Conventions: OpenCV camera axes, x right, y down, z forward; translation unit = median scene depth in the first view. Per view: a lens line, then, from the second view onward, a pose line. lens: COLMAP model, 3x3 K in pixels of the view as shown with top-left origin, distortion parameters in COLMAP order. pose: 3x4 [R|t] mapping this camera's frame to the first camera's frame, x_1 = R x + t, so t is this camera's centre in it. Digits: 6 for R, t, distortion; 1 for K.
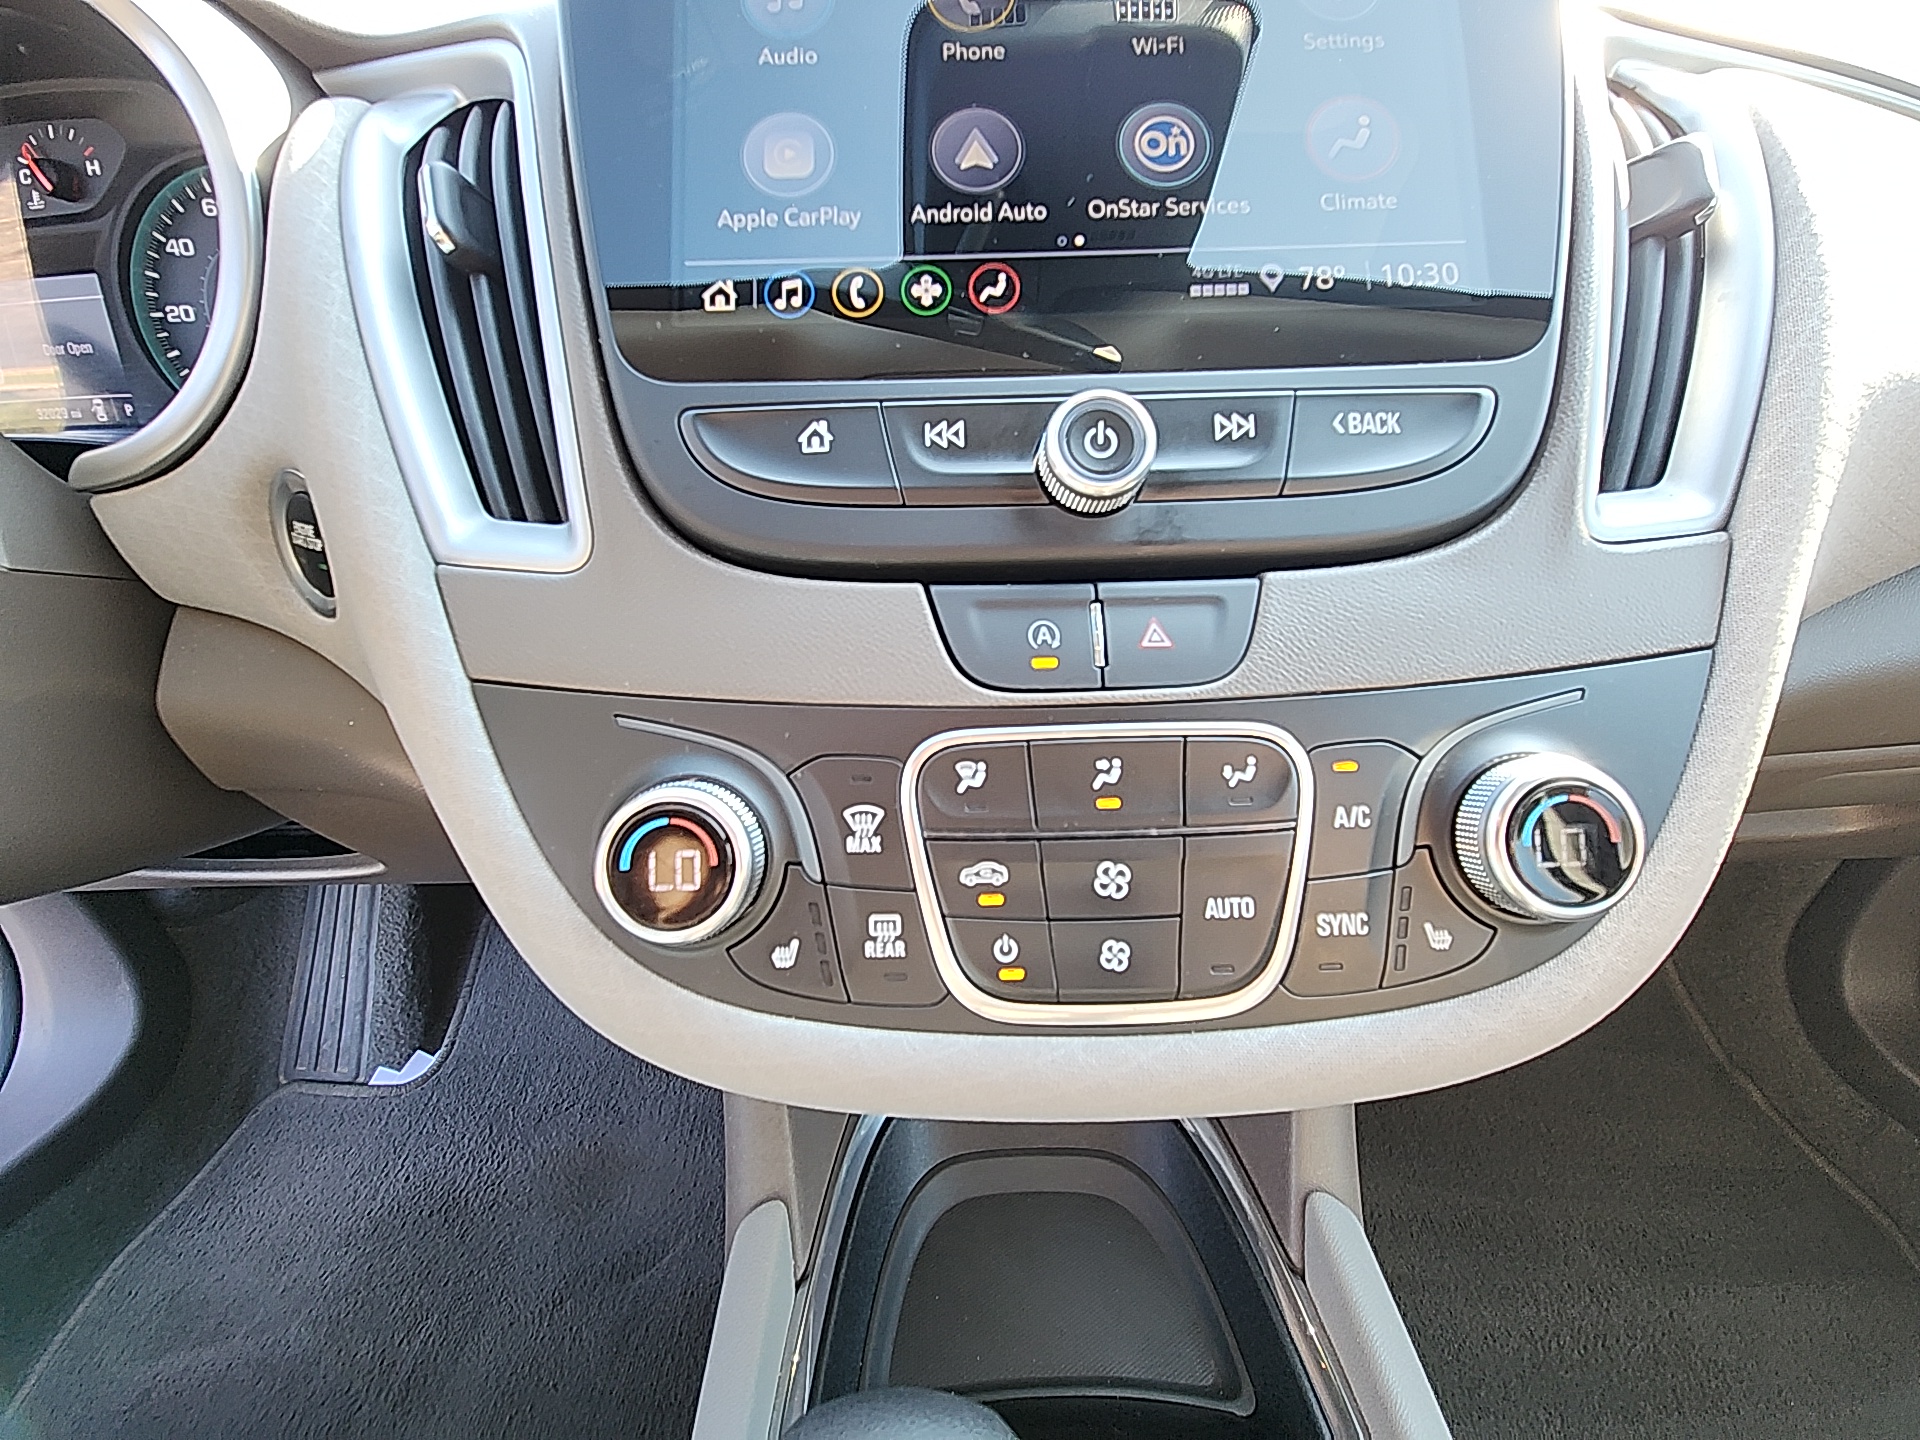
lens RADIAL K [[768.6, 0, 960.0], [0, 768.6, 720.0], [0, 0, 1]] dist [0.003526, -0.000584]
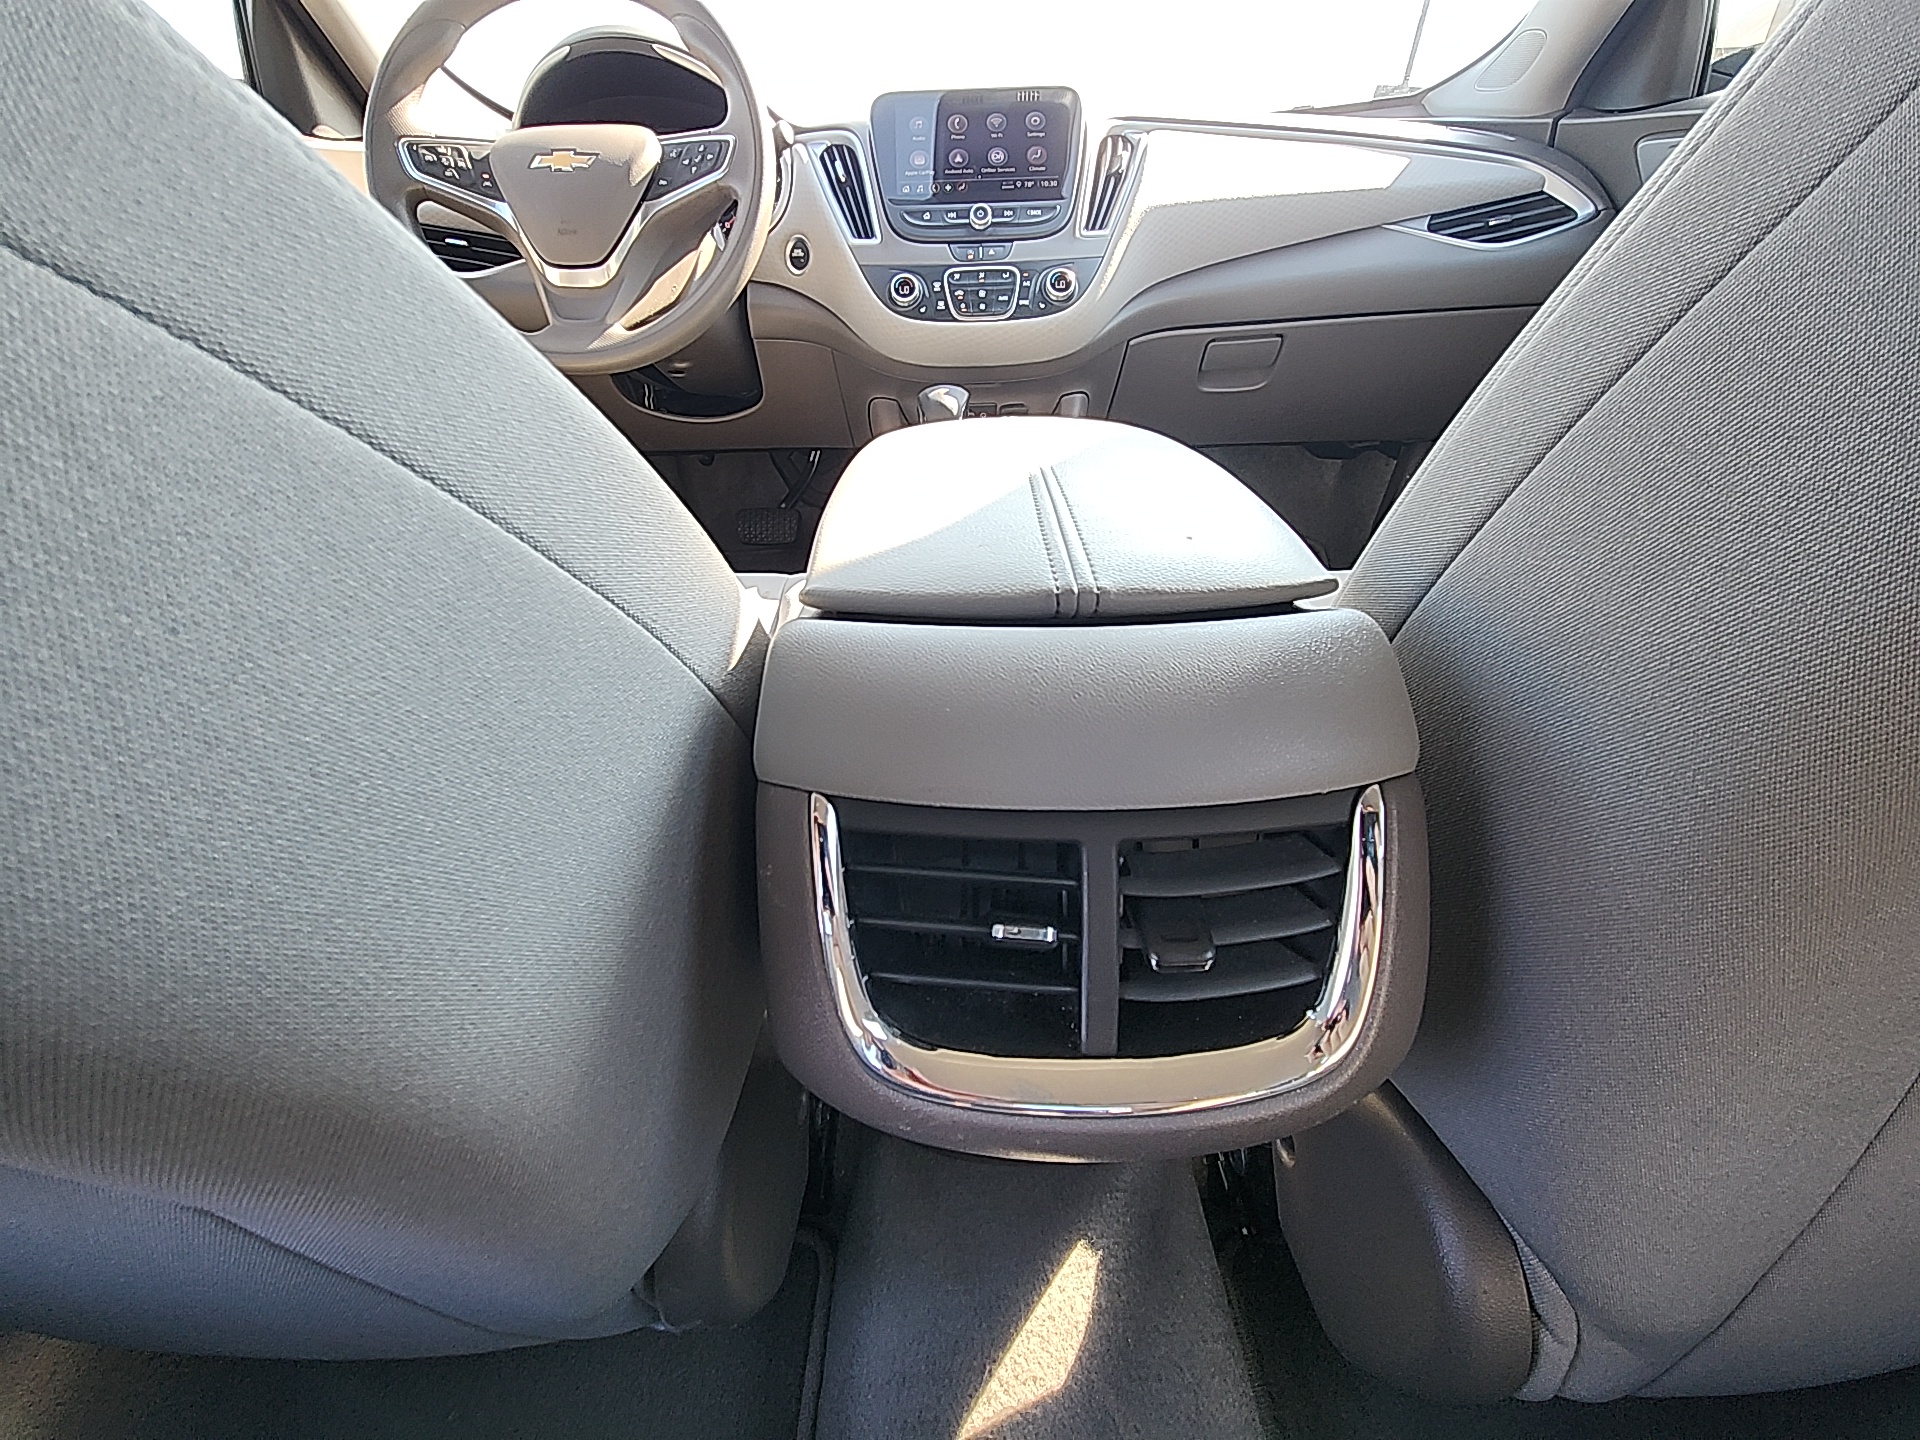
lens RADIAL K [[765.6, 0, 962.3], [0, 765.6, 711.8], [0, 0, 1]] dist [0.019638, -0.011259]
pose [[0.999958, -0.000020, -0.009167, 0.098757], [0.000143, 0.999910, 0.013443, 2.938793], [0.009166, -0.013444, 0.999868, -4.277554]]
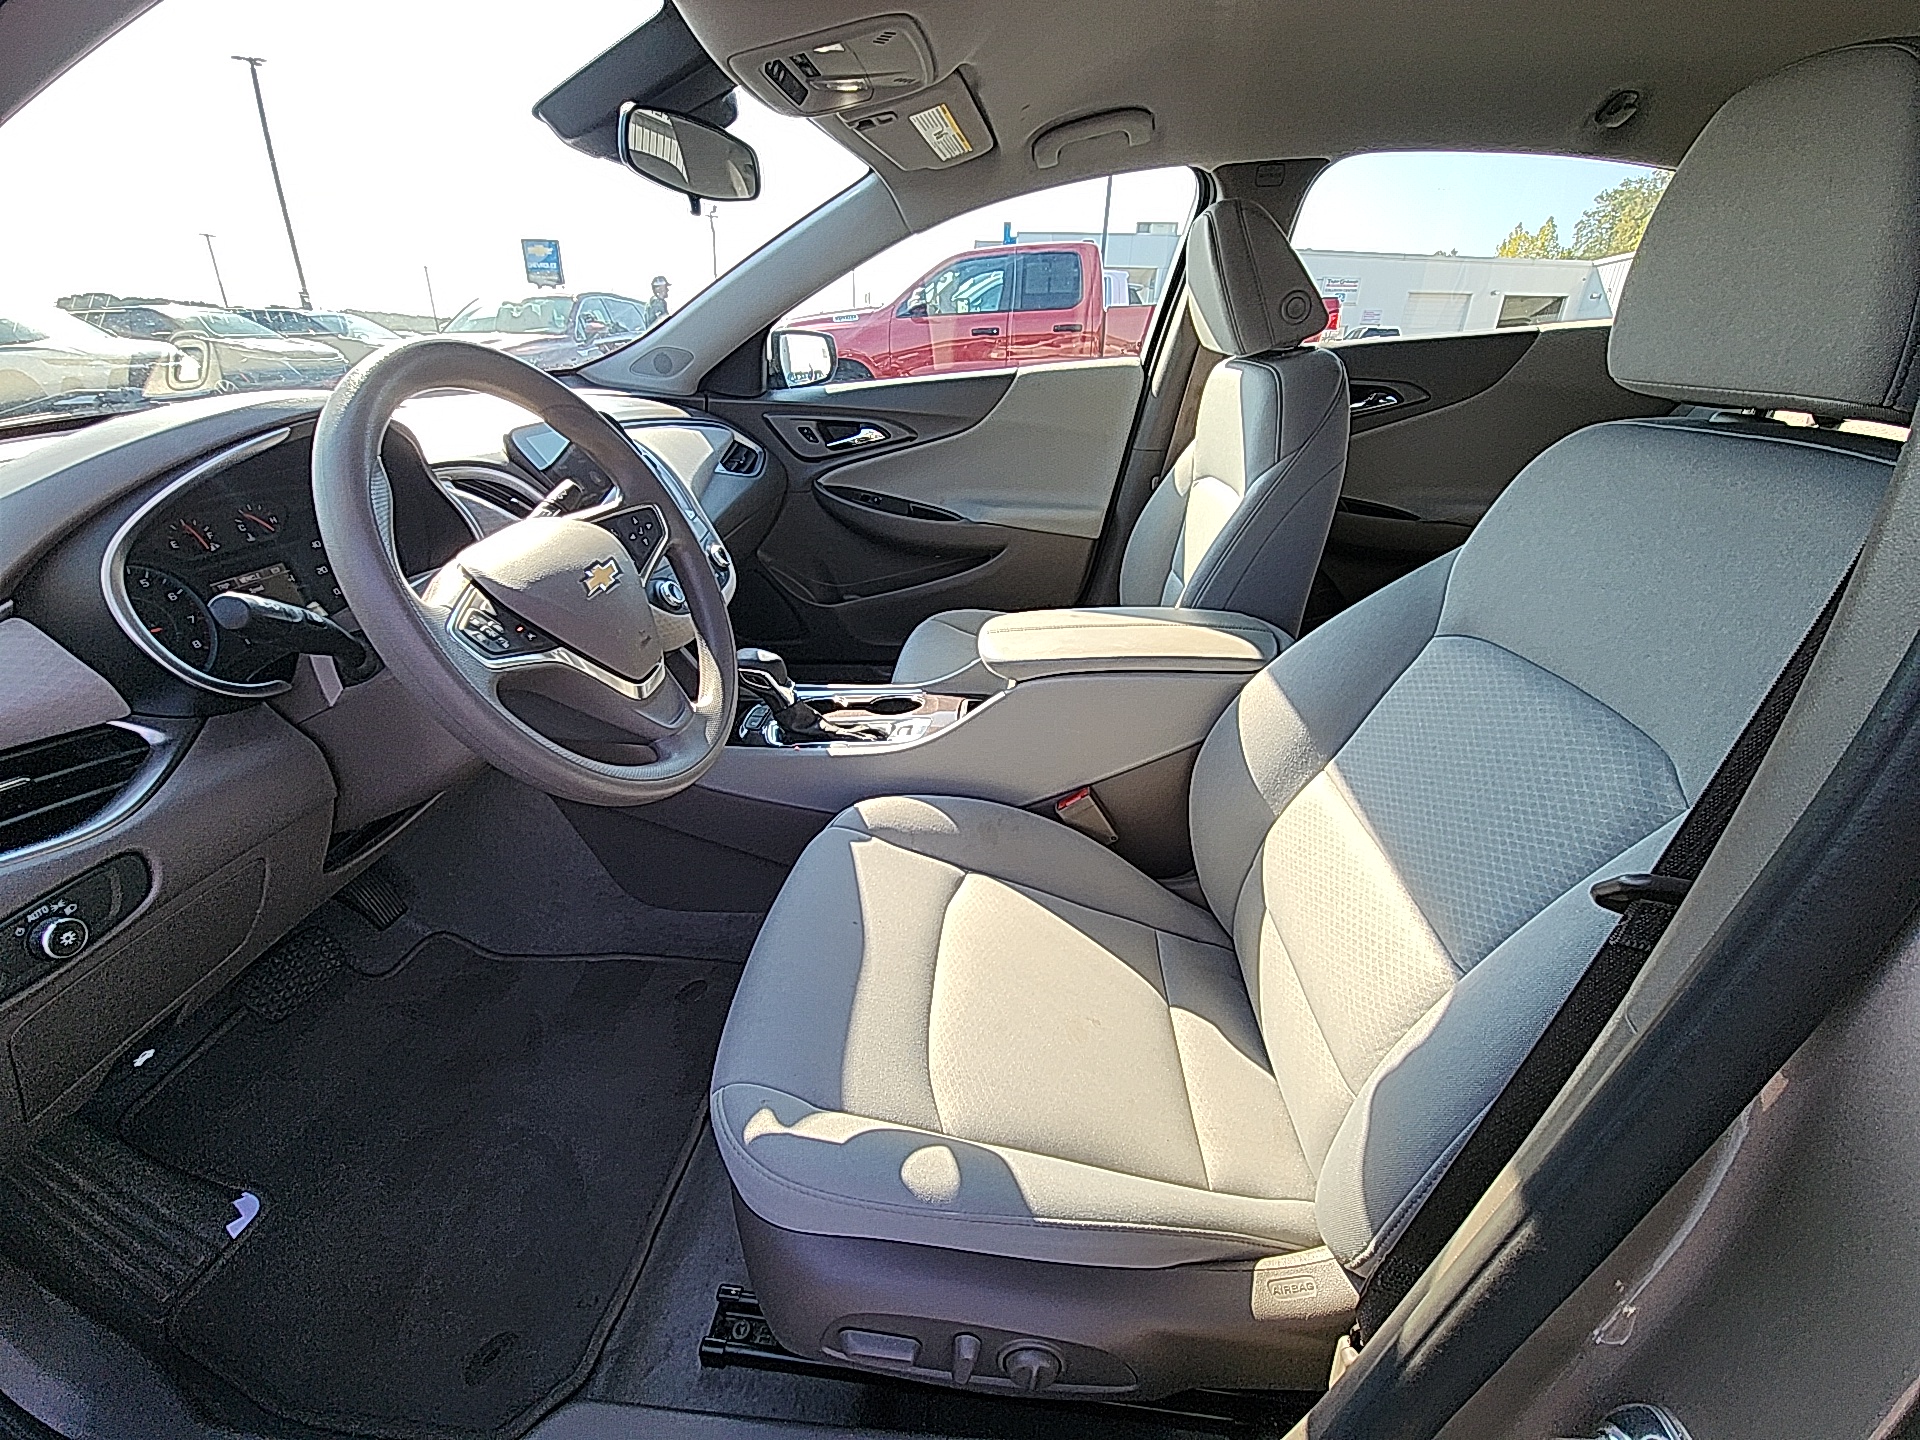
lens RADIAL K [[775.3, 0, 935.0], [0, 775.3, 708.9], [0, 0, 1]] dist [0.015669, -0.011530]
pose [[0.105776, -0.420007, 0.901335, -5.761615], [0.484531, 0.813305, 0.322125, -0.058941], [-0.868355, 0.402652, 0.289534, -2.138648]]
